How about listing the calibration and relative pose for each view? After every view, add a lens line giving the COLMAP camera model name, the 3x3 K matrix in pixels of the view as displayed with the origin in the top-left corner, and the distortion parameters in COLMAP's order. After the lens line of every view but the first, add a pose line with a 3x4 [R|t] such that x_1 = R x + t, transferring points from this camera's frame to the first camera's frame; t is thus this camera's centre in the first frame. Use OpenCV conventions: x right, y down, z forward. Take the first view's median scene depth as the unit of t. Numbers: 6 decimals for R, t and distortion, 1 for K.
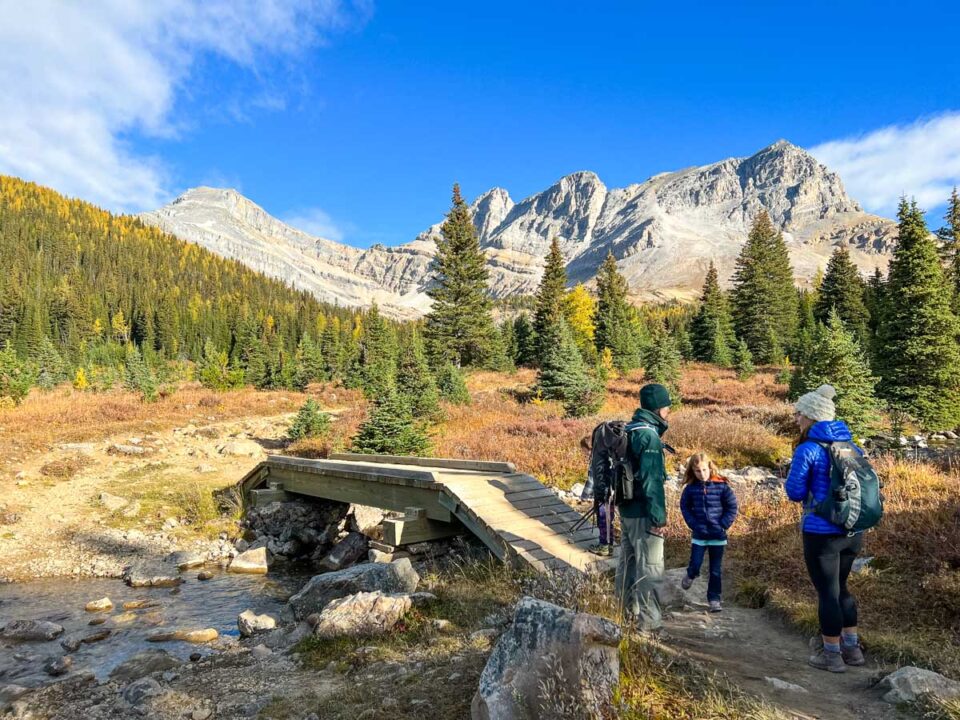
lens RADIAL K [[686.6, 0, 480.0], [0, 686.6, 360.0], [0, 0, 1]] dist [0.013413, 0.000031]
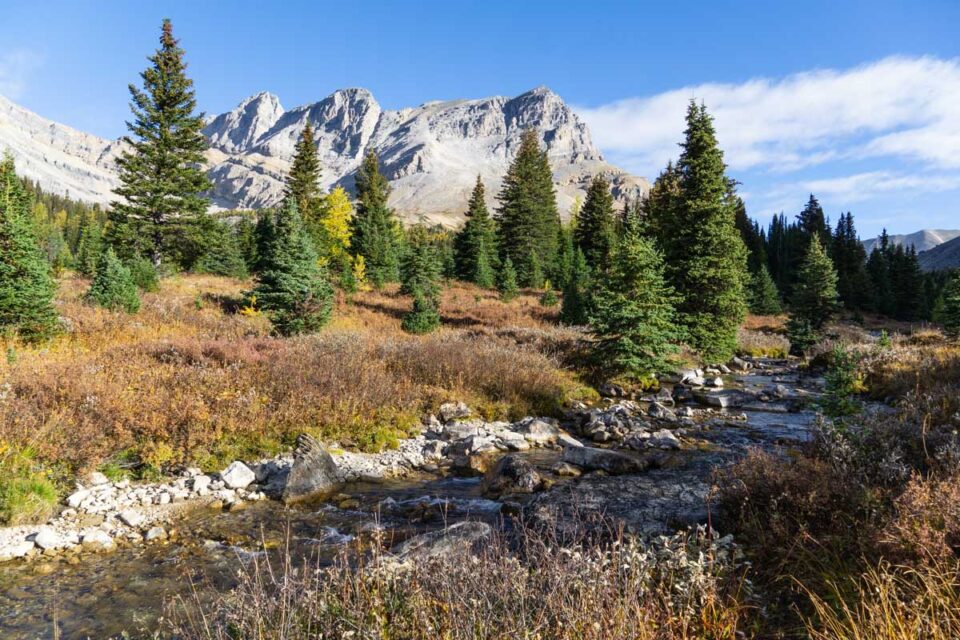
lens RADIAL K [[758.1, 0, 480.0], [0, 758.1, 320.0], [0, 0, 1]] dist [0.003034, 0.000809]
pose [[0.943047, 0.041025, 0.330120, 0.045281], [-0.061491, 0.996763, 0.051790, 0.011781], [-0.326926, -0.069140, 0.942517, 0.151462]]
